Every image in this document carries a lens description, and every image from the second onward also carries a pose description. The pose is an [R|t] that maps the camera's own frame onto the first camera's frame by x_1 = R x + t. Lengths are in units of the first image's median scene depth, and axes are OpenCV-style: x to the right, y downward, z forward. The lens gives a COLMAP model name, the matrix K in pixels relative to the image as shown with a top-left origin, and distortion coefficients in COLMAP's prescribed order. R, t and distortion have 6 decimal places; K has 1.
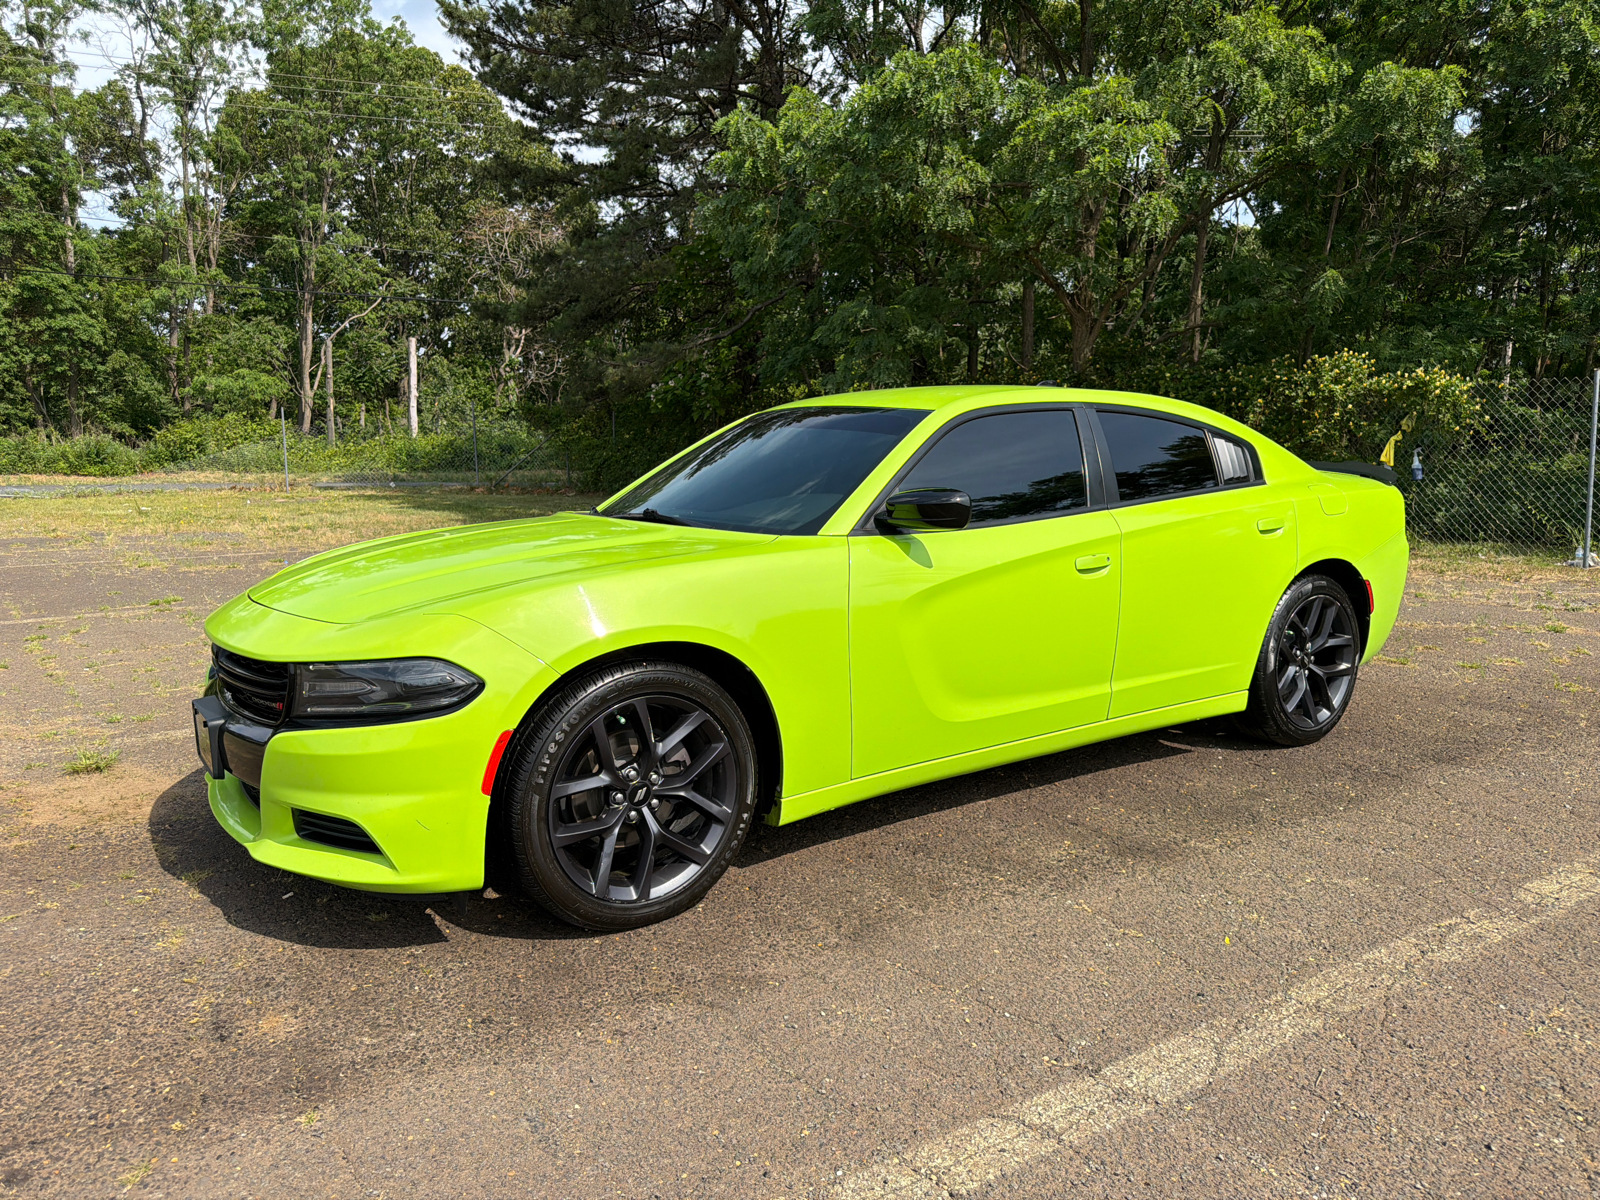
lens RADIAL K [[1151.6, 0, 802.4], [0, 1151.6, 643.5], [0, 0, 1]] dist [0.049738, -0.075850]
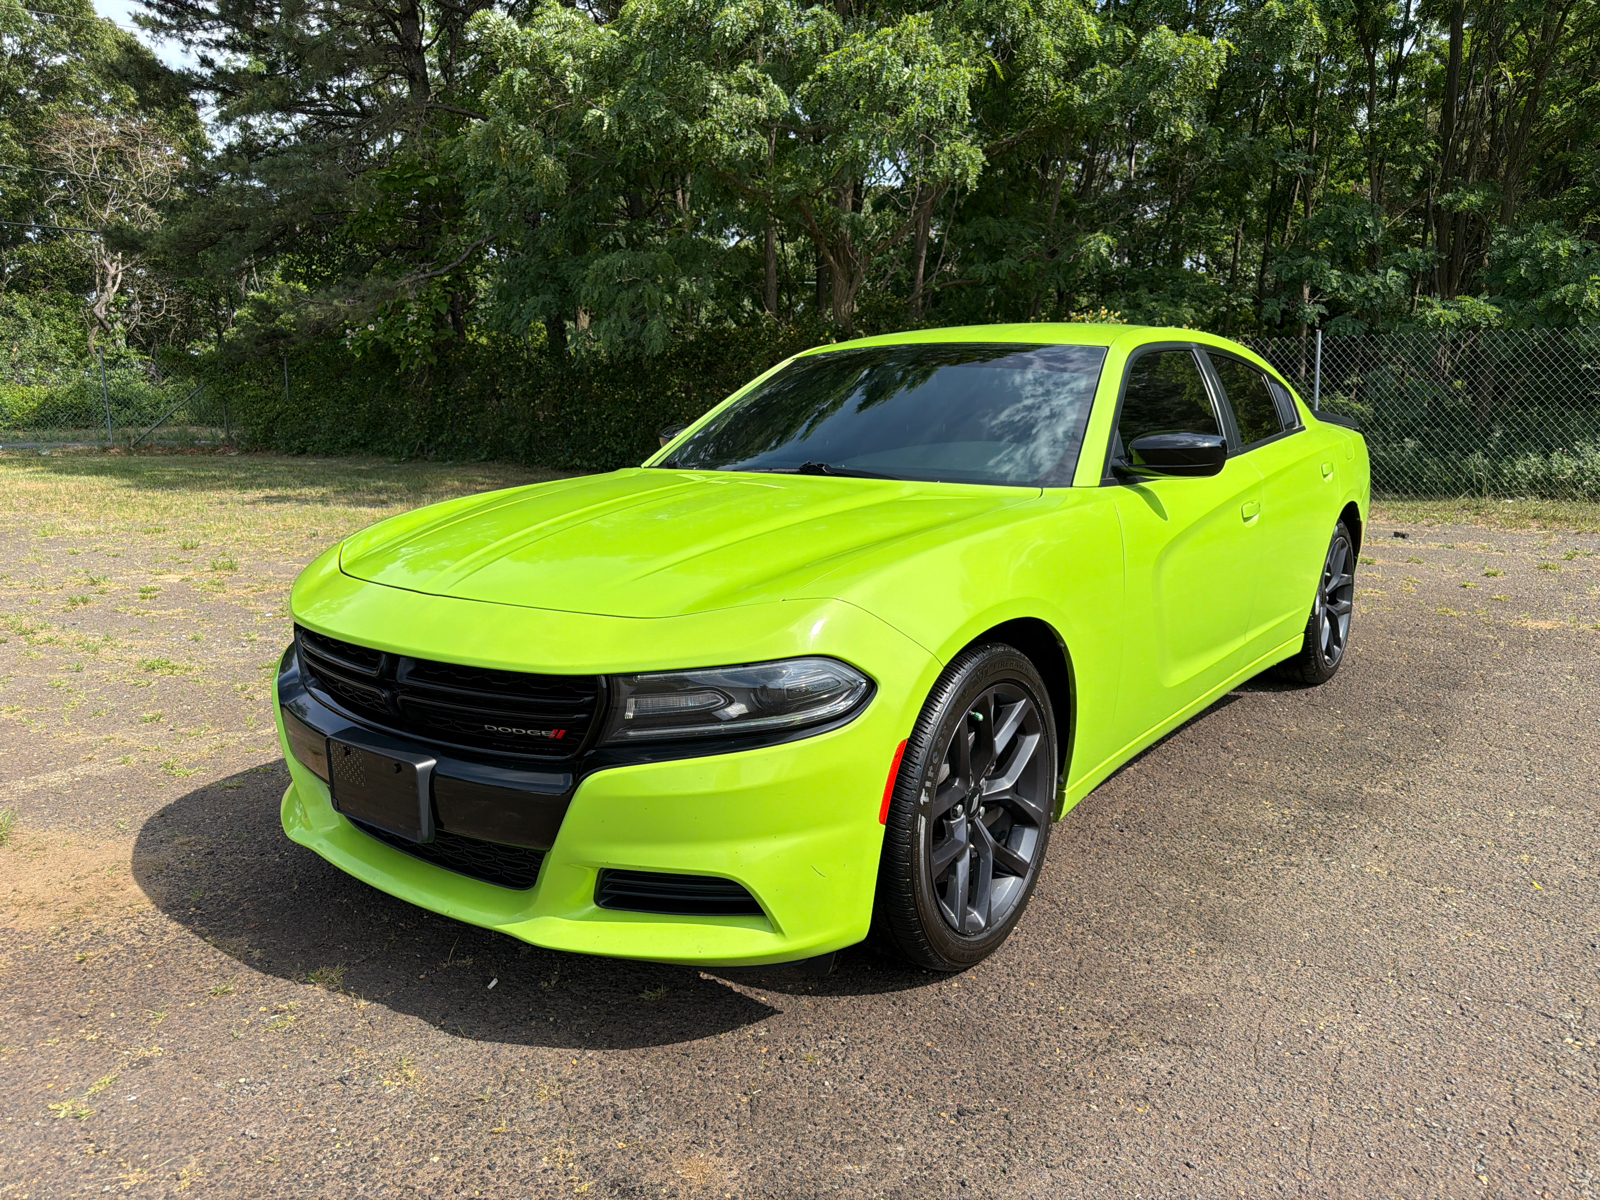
lens RADIAL K [[1151.6, 0, 790.0], [0, 1151.6, 643.3], [0, 0, 1]] dist [0.049738, -0.075850]
pose [[0.950855, -0.062745, 0.303211, -0.344656], [0.051732, 0.997681, 0.044227, -0.018443], [-0.305283, -0.026368, 0.951897, 0.170188]]
